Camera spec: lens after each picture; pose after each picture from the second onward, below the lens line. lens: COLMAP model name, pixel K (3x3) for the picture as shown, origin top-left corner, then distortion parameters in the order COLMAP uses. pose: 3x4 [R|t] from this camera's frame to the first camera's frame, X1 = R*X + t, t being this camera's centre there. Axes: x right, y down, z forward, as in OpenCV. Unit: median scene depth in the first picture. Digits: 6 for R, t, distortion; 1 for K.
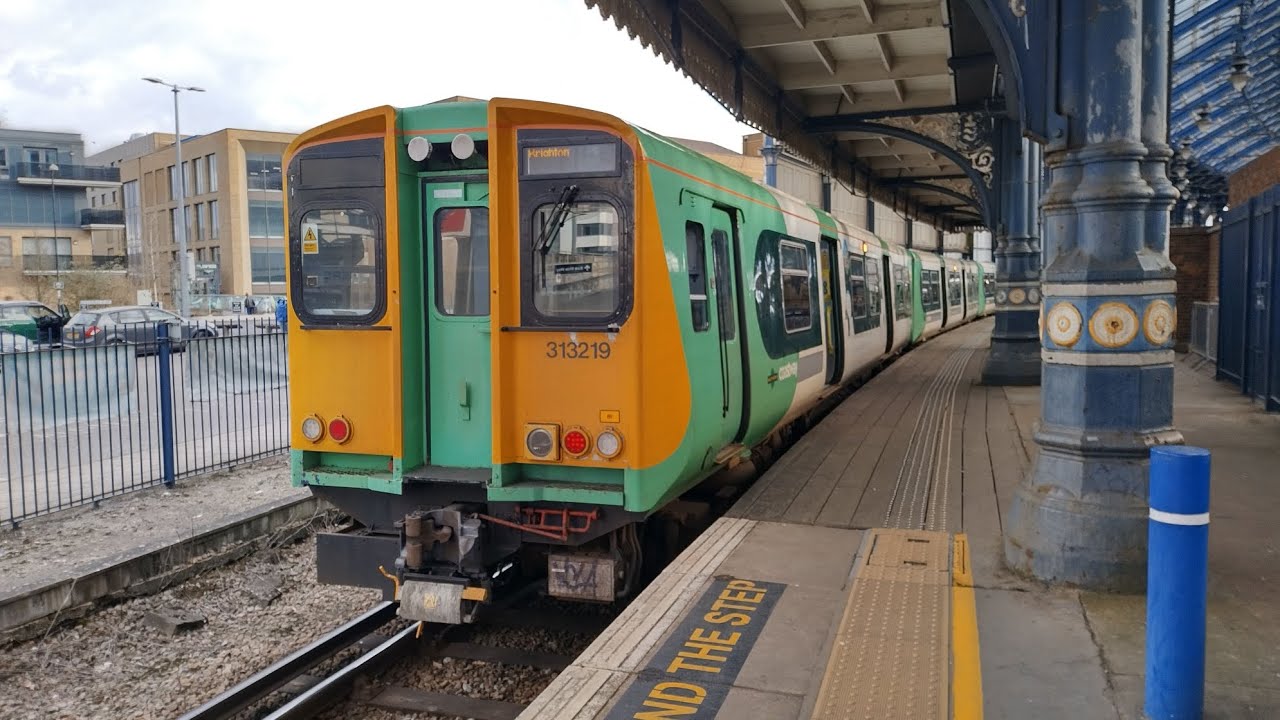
lens RADIAL K [[972.4, 0, 642.5], [0, 972.4, 378.1], [0, 0, 1]] dist [0.068781, -0.128215]
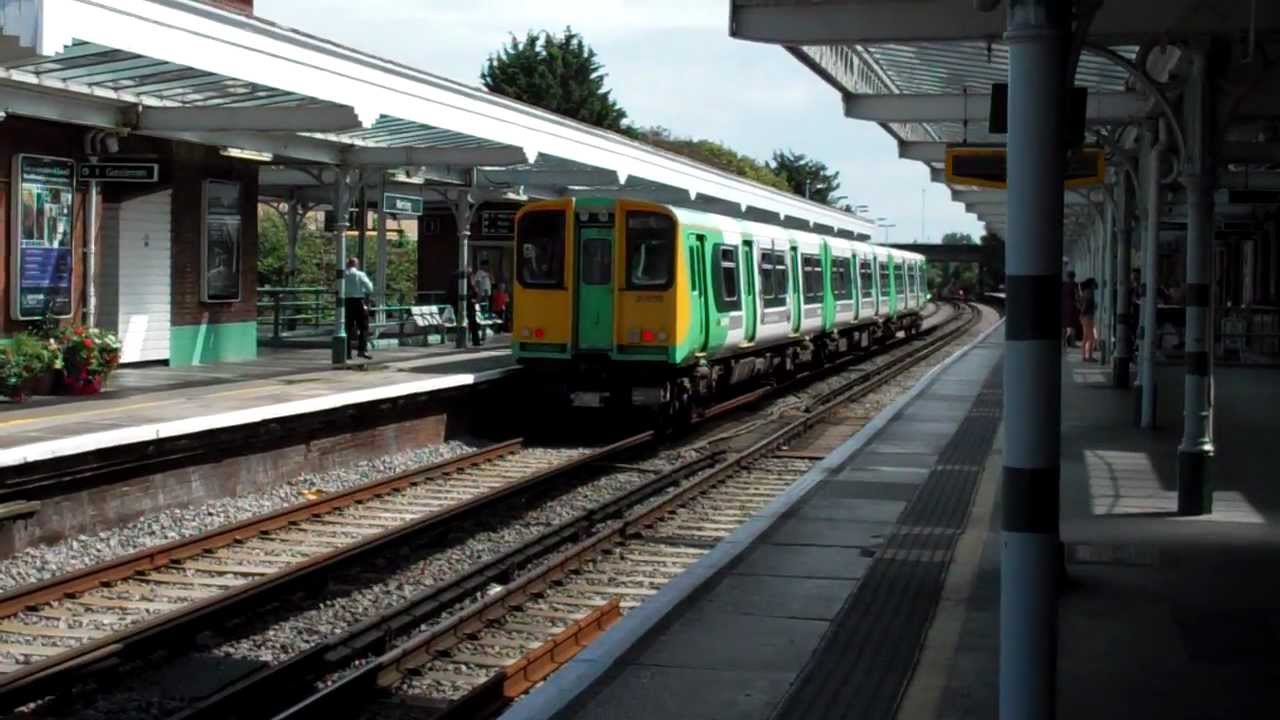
lens RADIAL K [[2259.5, 0, 640.0], [0, 2259.5, 360.0], [0, 0, 1]] dist [0.000307, -0.002542]
pose [[0.990299, 0.015113, 0.138130, -0.856290], [-0.007423, 0.998402, -0.056020, 0.439362], [-0.138755, 0.054451, 0.988829, -4.570223]]
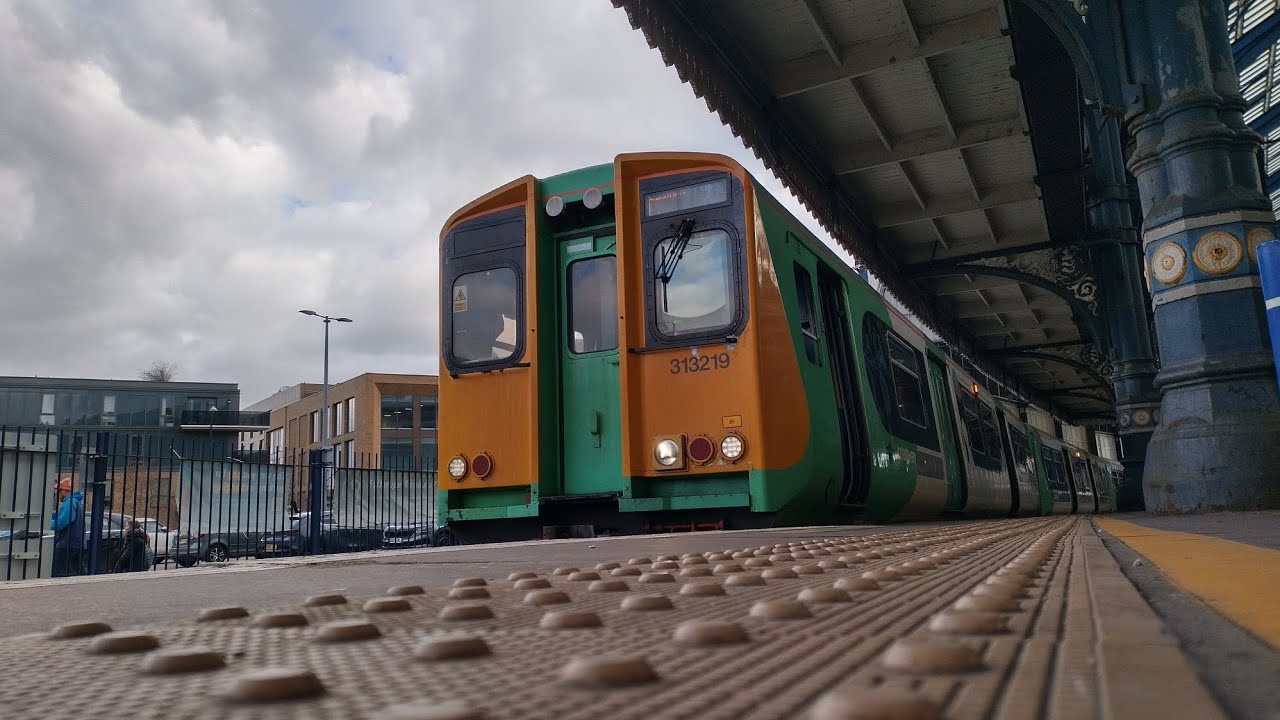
lens RADIAL K [[956.8, 0, 626.8], [0, 956.8, 358.3], [0, 0, 1]] dist [0.071569, -0.090881]
pose [[0.991126, -0.052127, -0.122276, -0.015293], [0.019681, 0.967307, -0.252844, 0.222712], [0.131459, 0.248194, 0.959749, -0.030724]]
